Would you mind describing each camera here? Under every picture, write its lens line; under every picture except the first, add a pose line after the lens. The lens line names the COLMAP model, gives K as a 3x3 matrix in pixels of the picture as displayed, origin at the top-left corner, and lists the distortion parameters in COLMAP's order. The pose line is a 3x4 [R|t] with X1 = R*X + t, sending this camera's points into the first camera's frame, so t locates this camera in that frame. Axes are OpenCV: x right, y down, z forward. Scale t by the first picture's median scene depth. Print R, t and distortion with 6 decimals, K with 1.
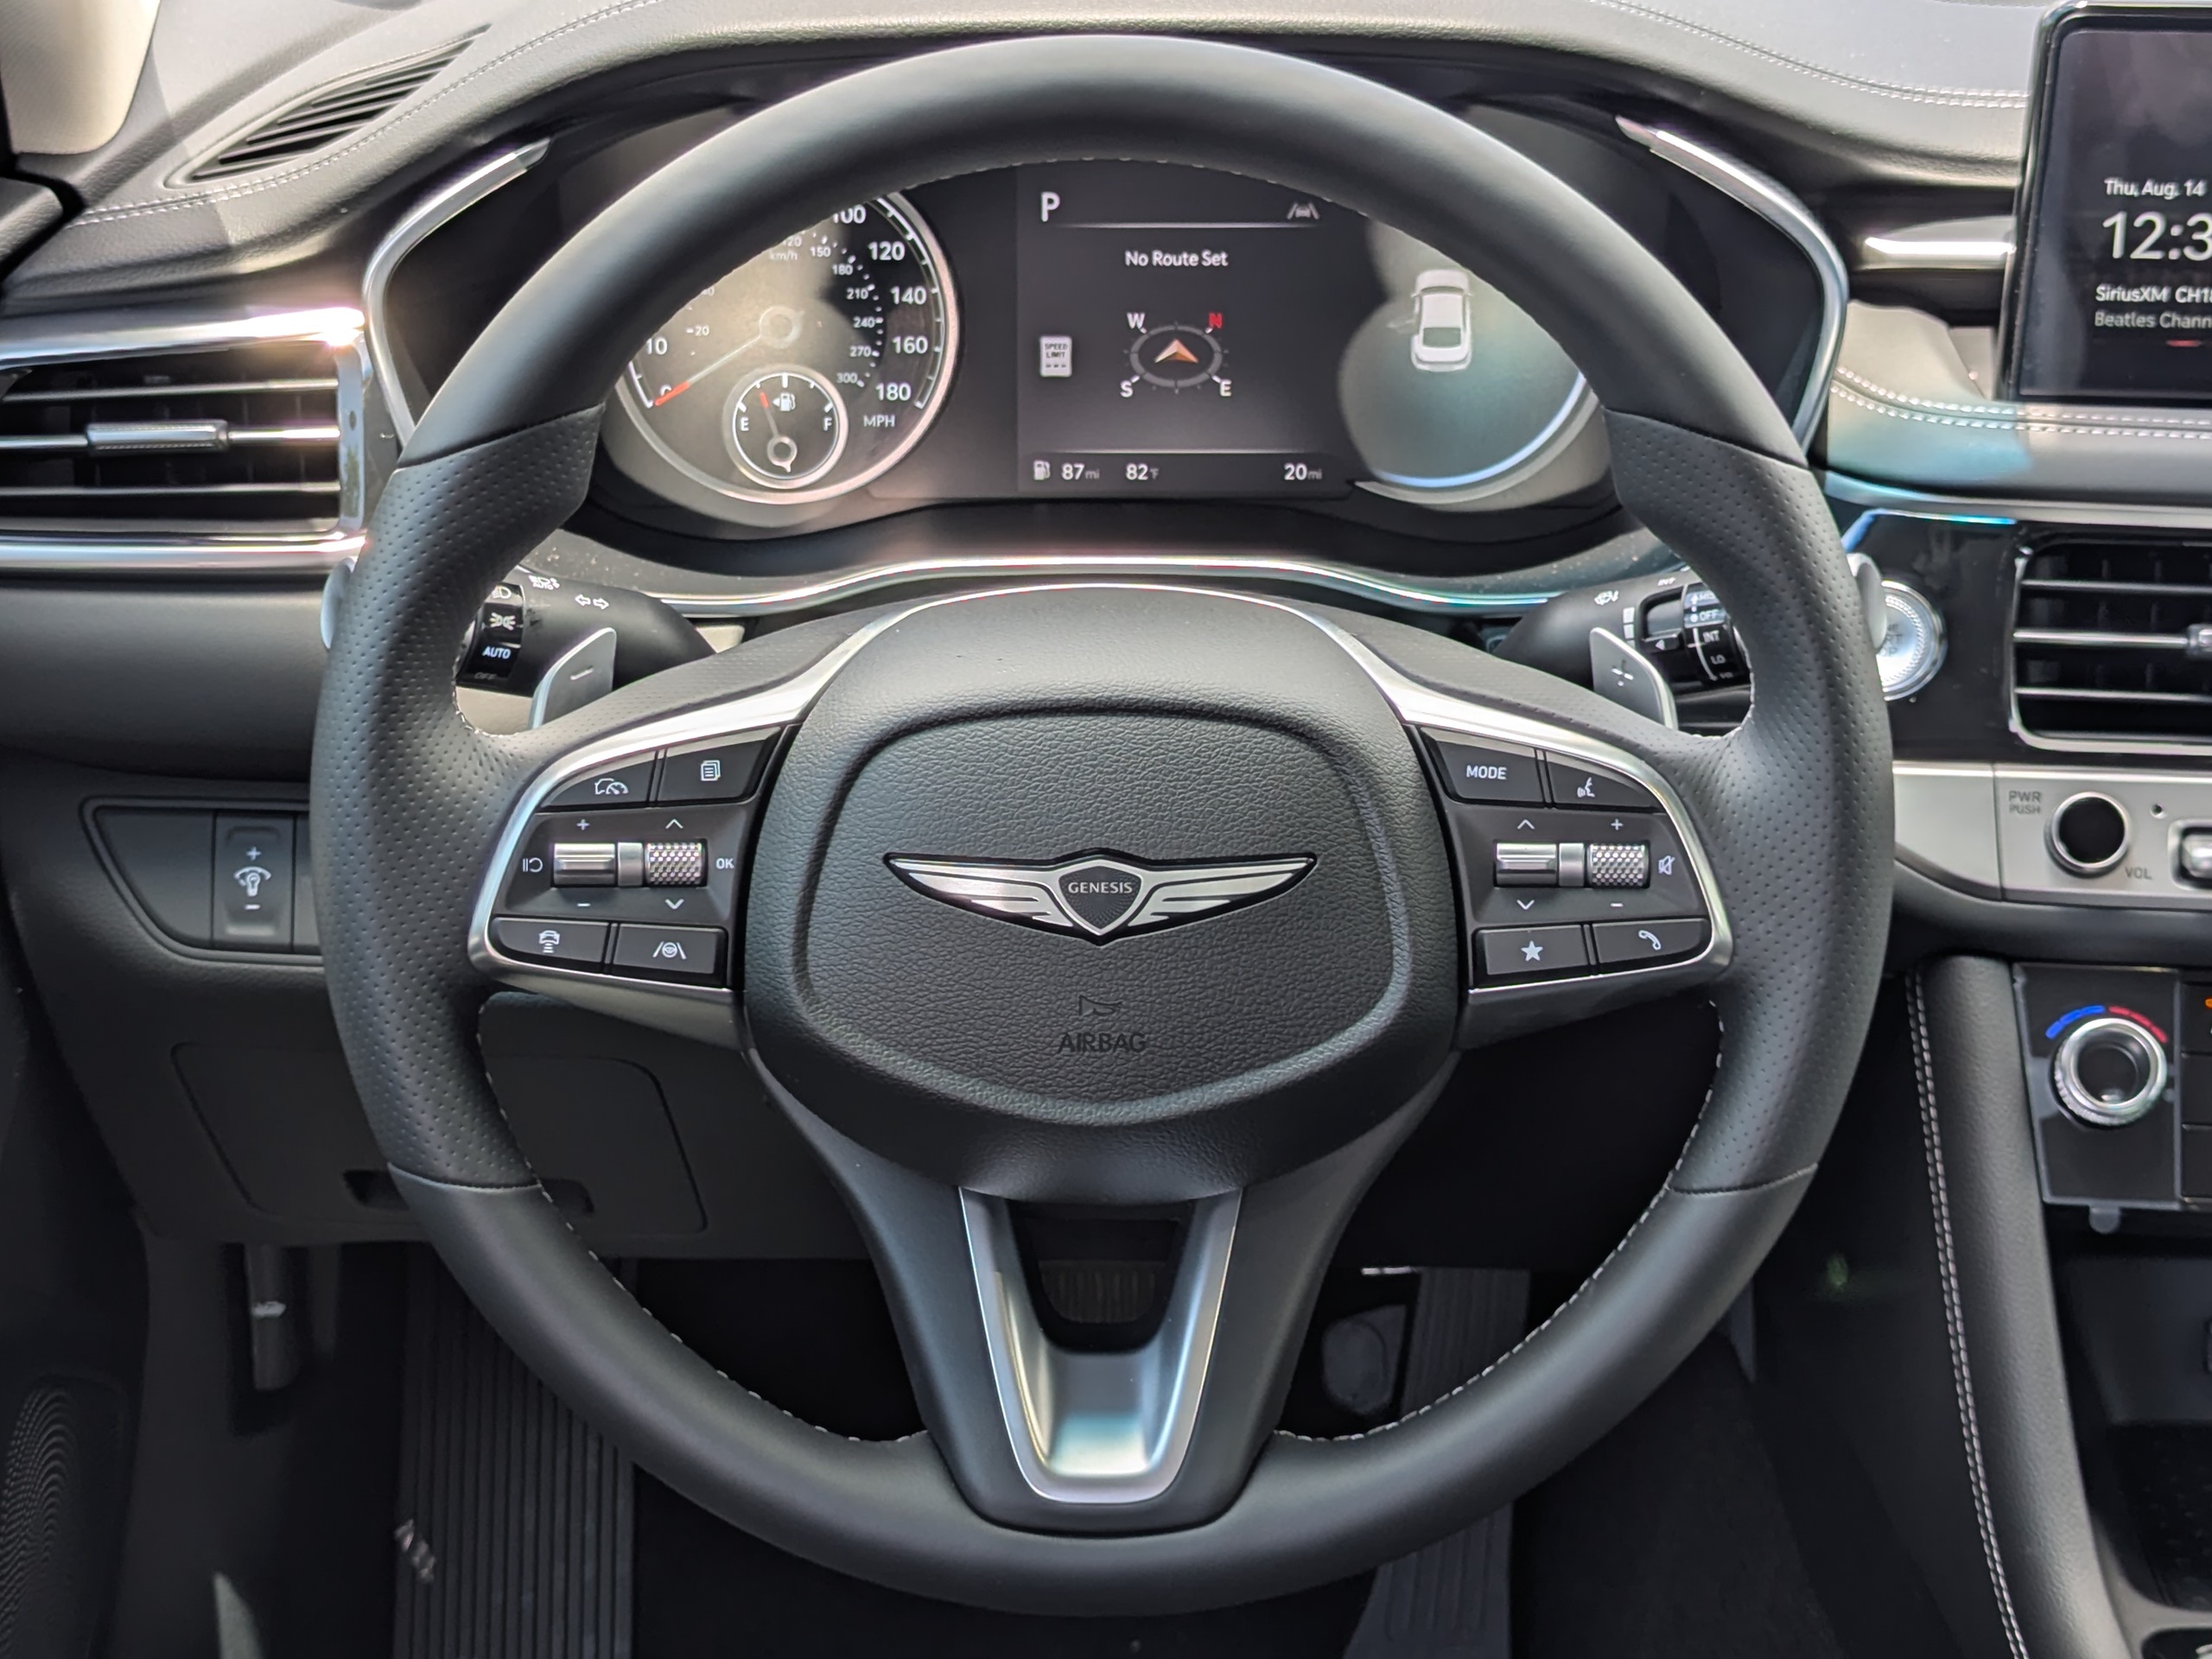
lens RADIAL K [[4215.8, 0, 1124.2], [0, 4215.8, 825.1], [0, 0, 1]] dist [0.081287, 0.000000]
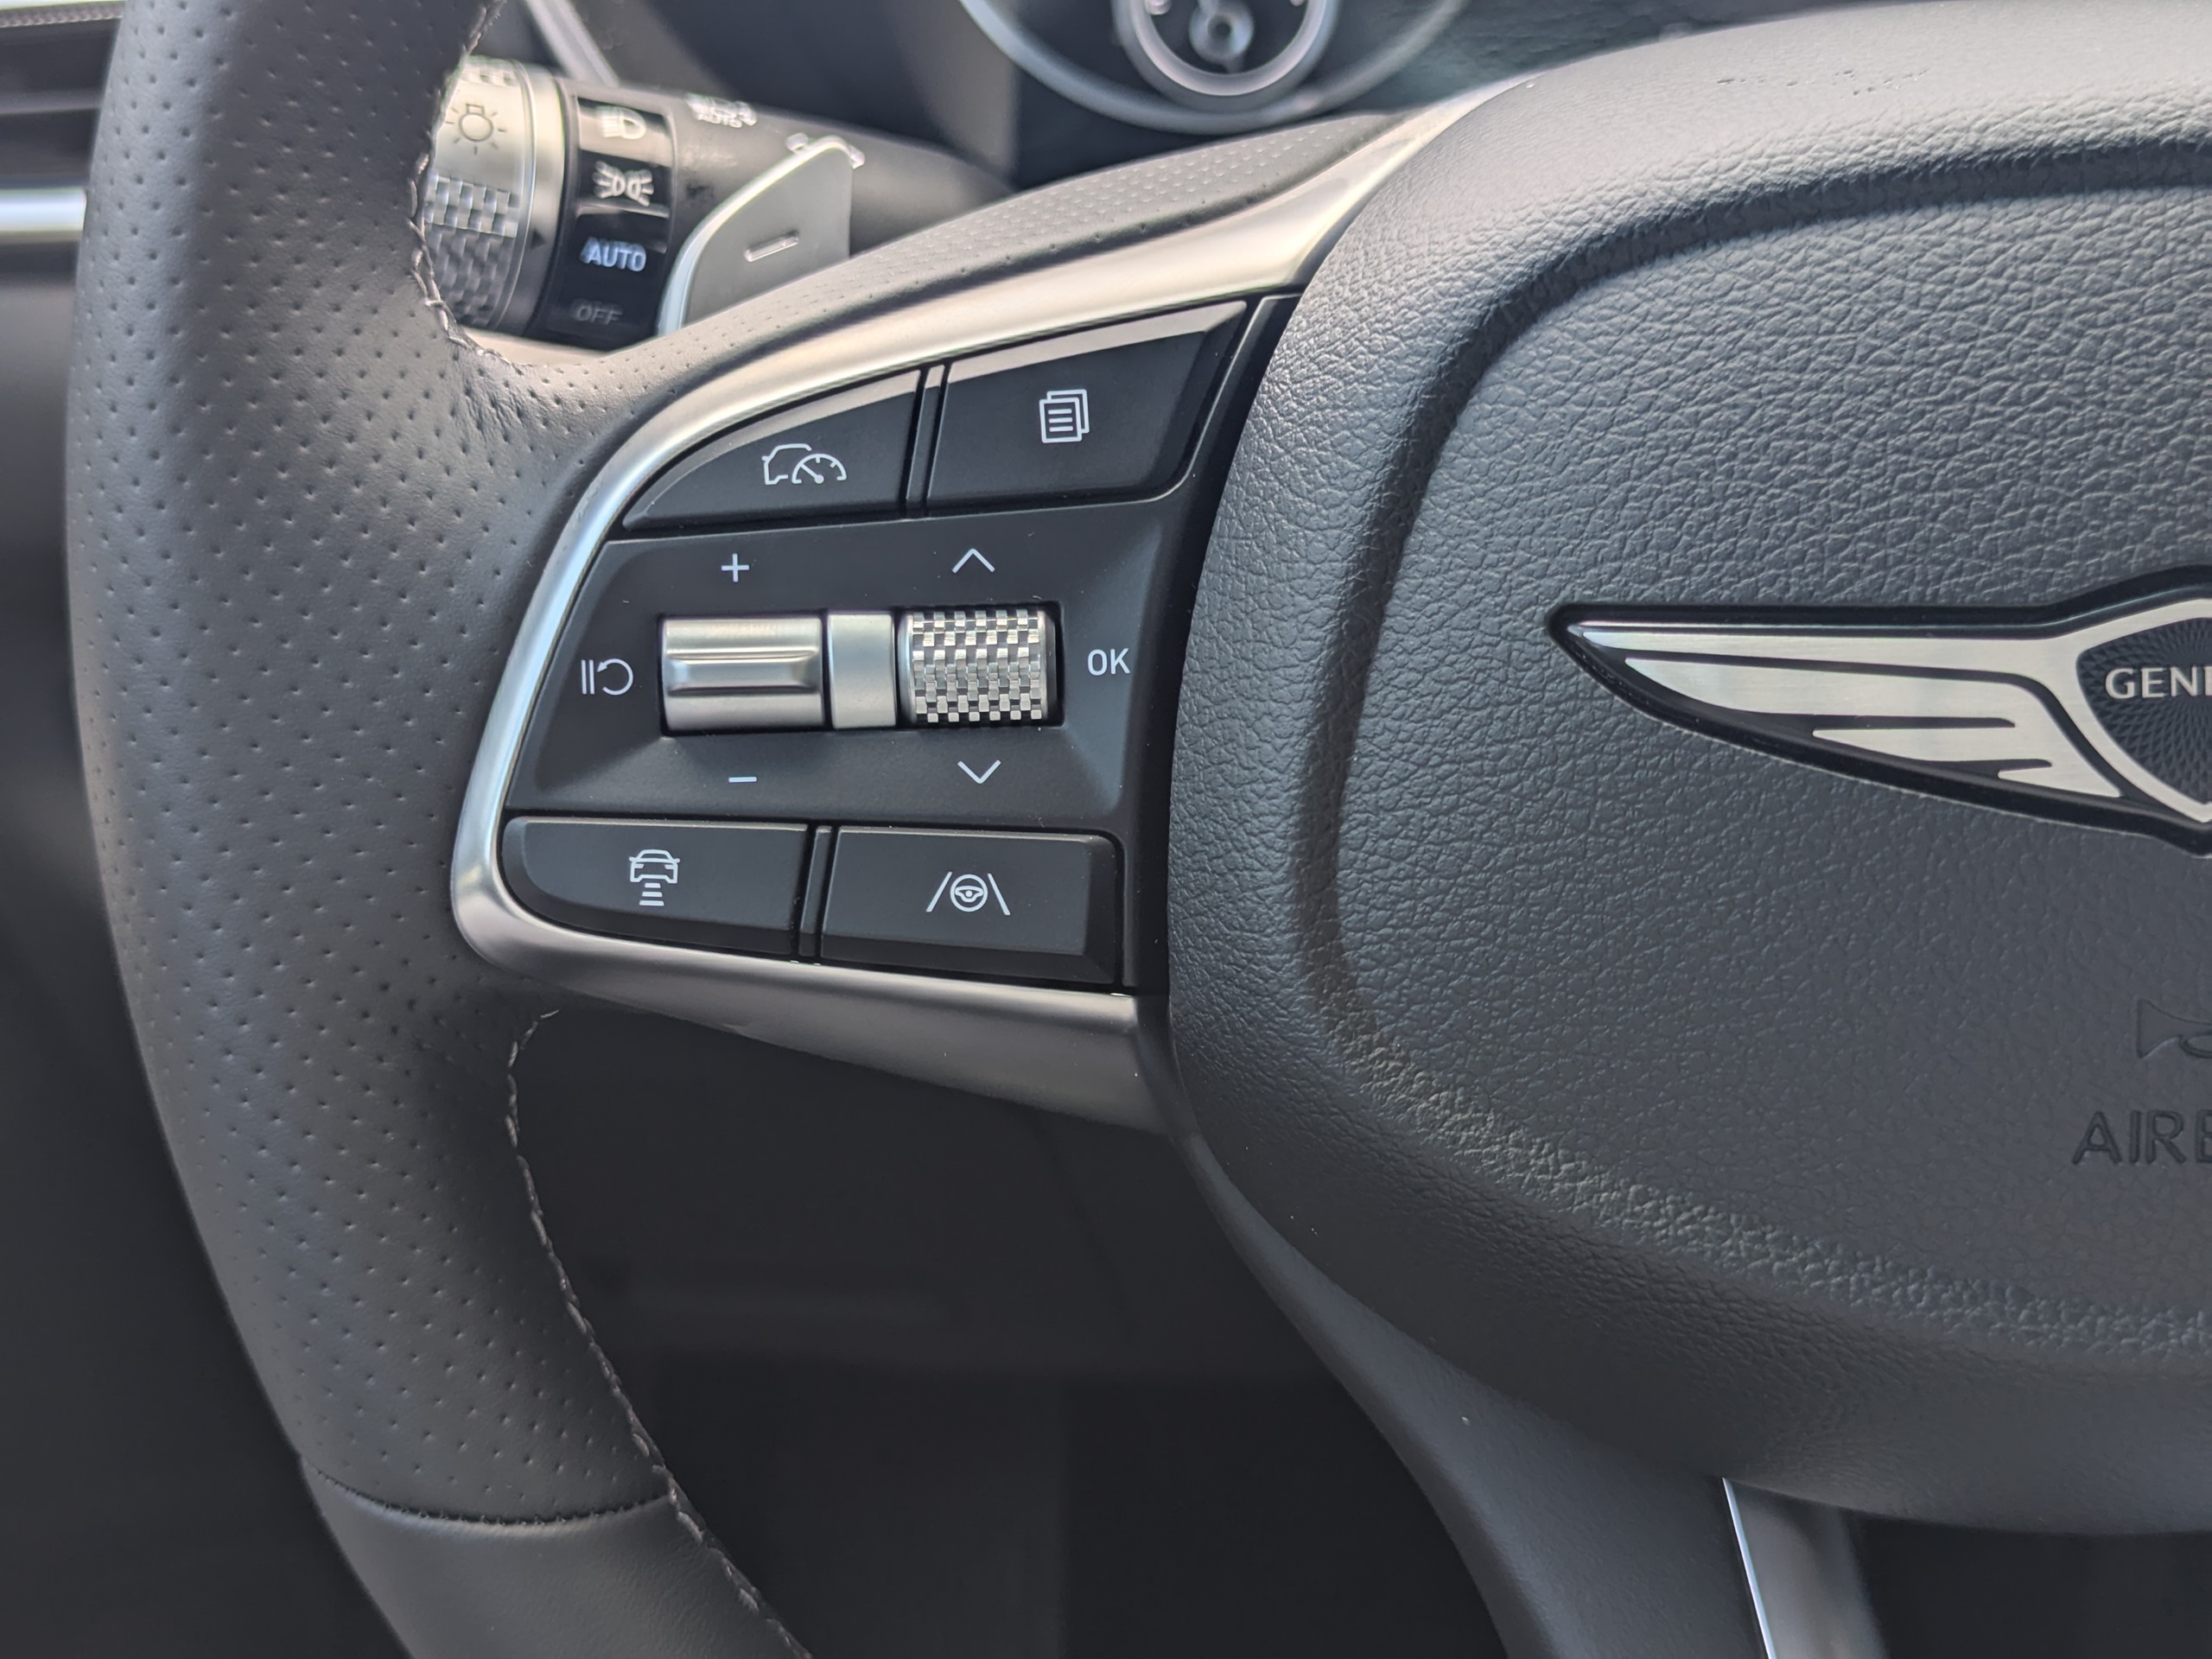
lens RADIAL K [[3364.4, 0, 1083.6], [0, 3364.4, 816.5], [0, 0, 1]] dist [0.130417, 0.000000]
pose [[0.992357, -0.025260, -0.120788, -0.053227], [0.025002, 0.999681, -0.003651, 0.021000], [0.120842, 0.000603, 0.992672, 0.612935]]
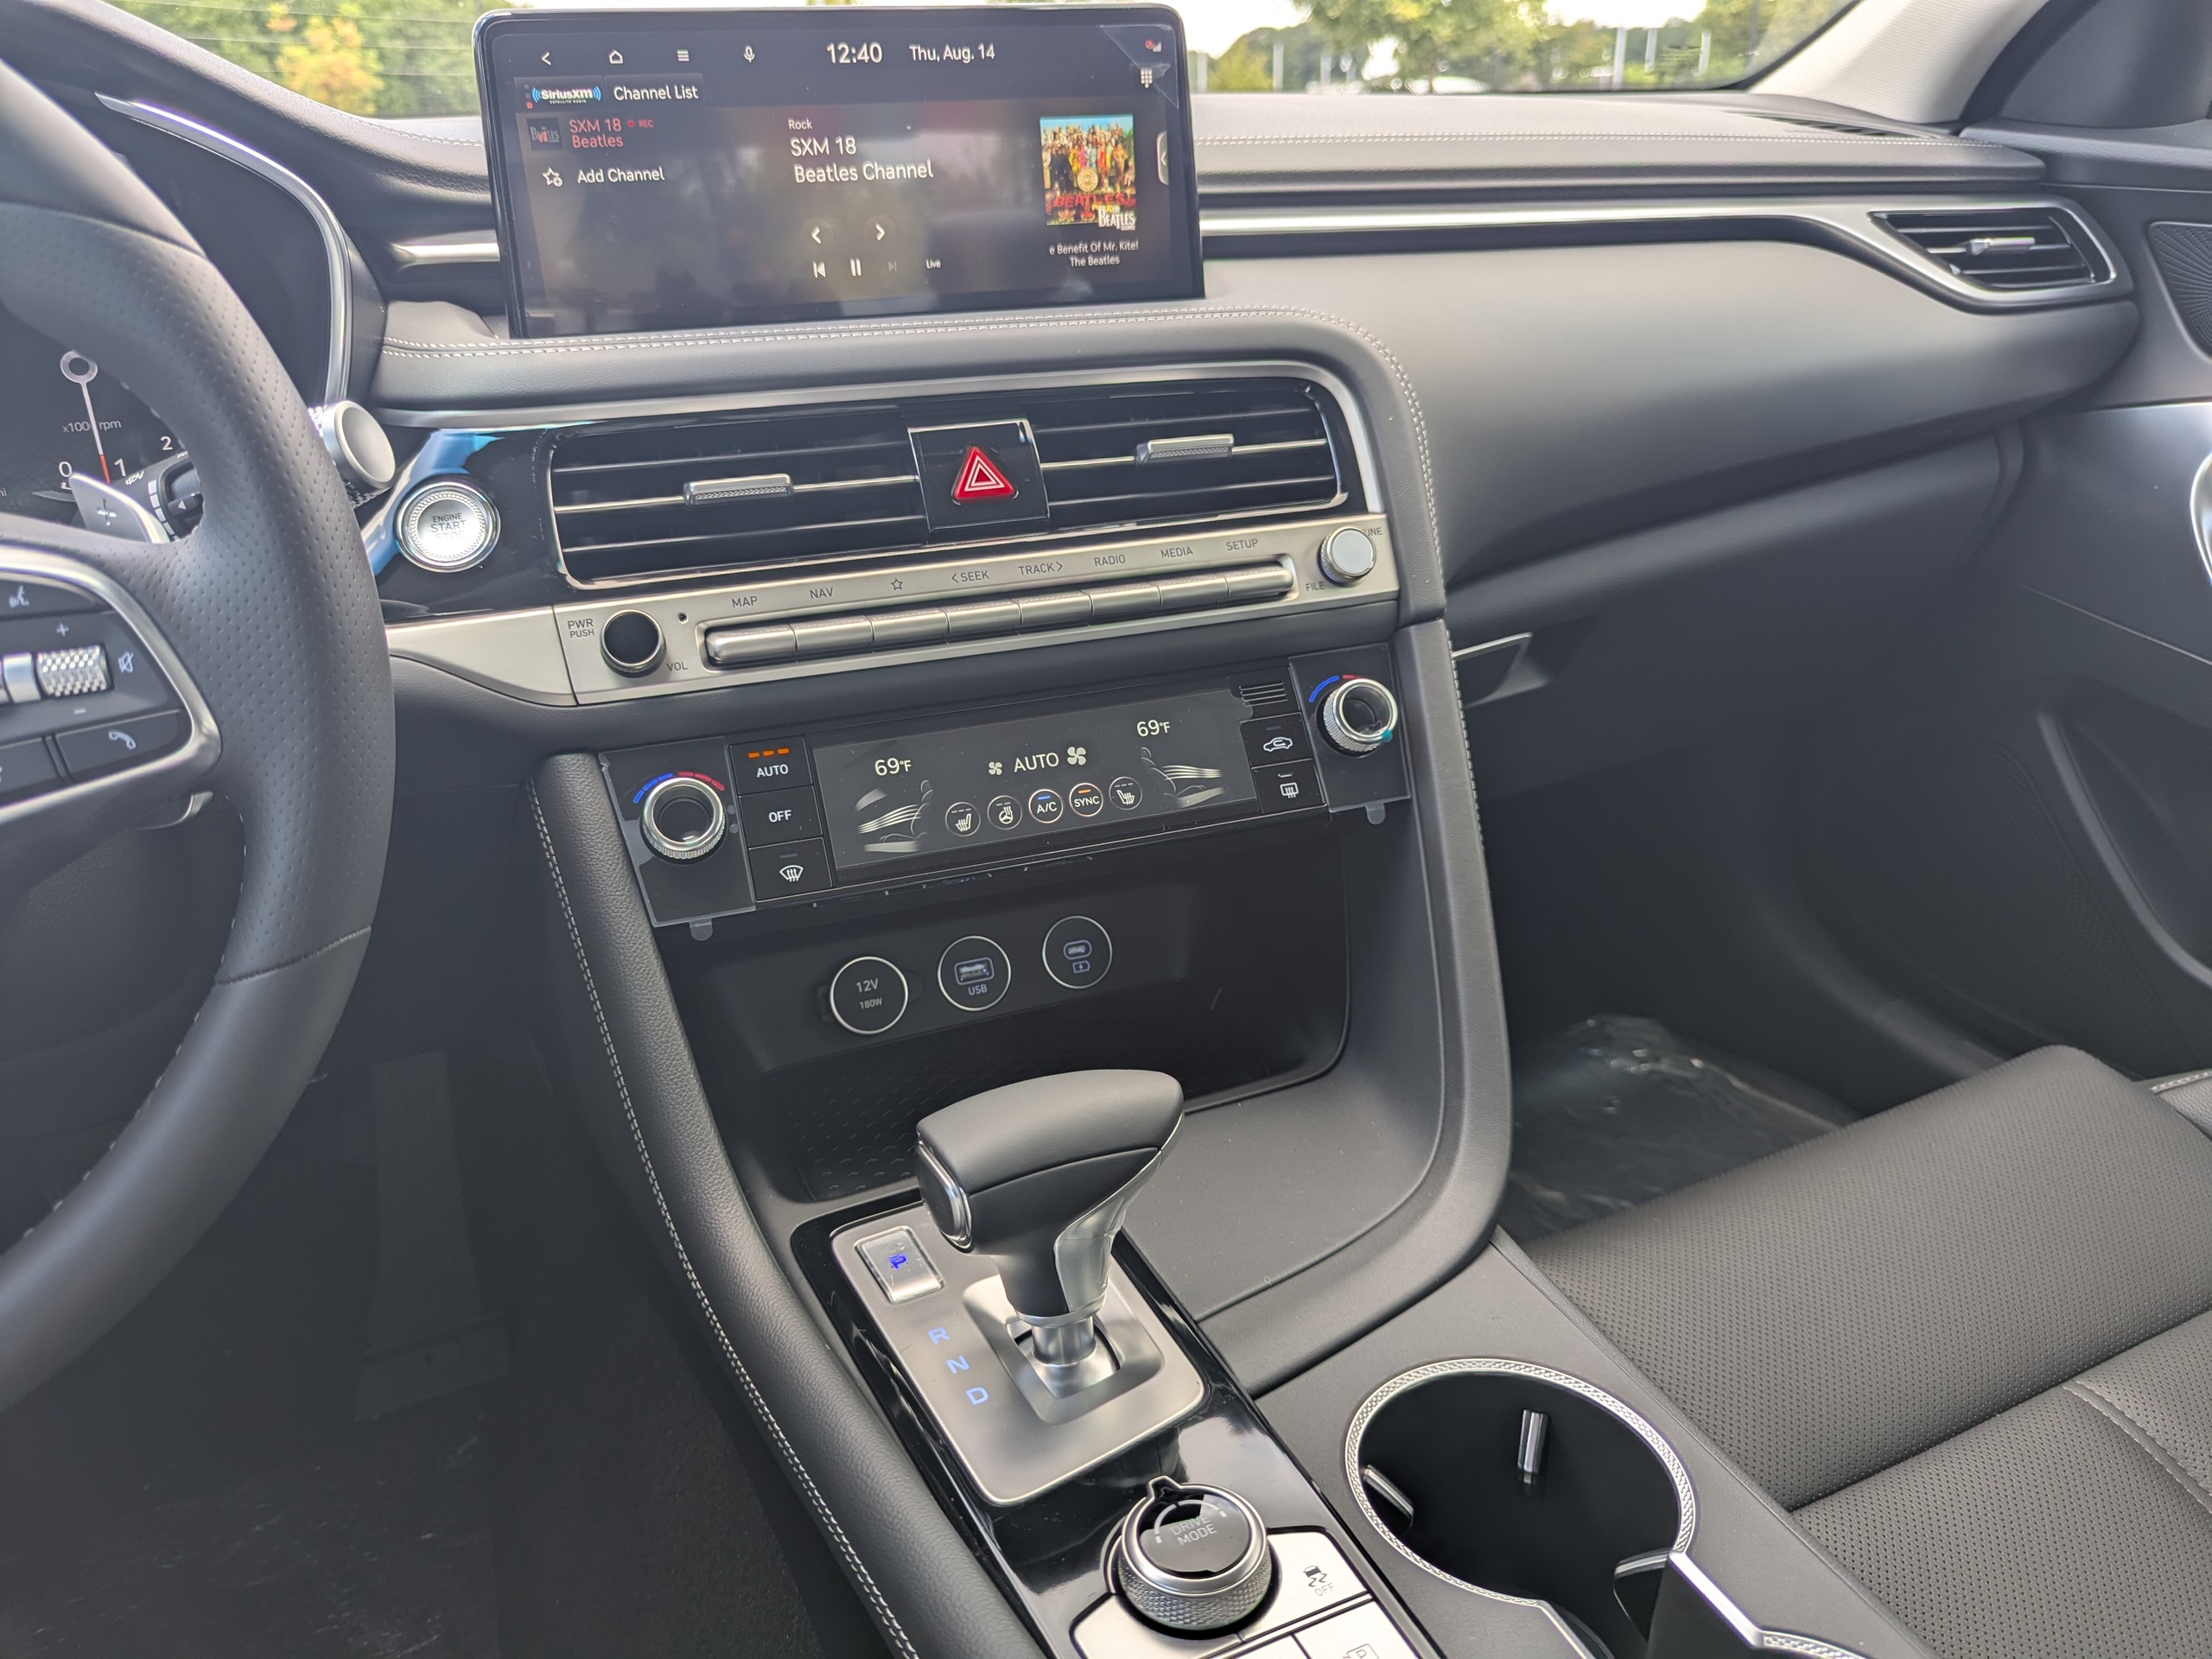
lens RADIAL K [[1587.5, 0, 1098.8], [0, 1587.5, 847.8], [0, 0, 1]] dist [0.019898, -0.021515]
pose [[0.903536, -0.193386, 0.382394, 0.158603], [0.186733, 0.980879, 0.054834, 0.063988], [-0.385687, 0.021861, 0.922371, 0.496475]]
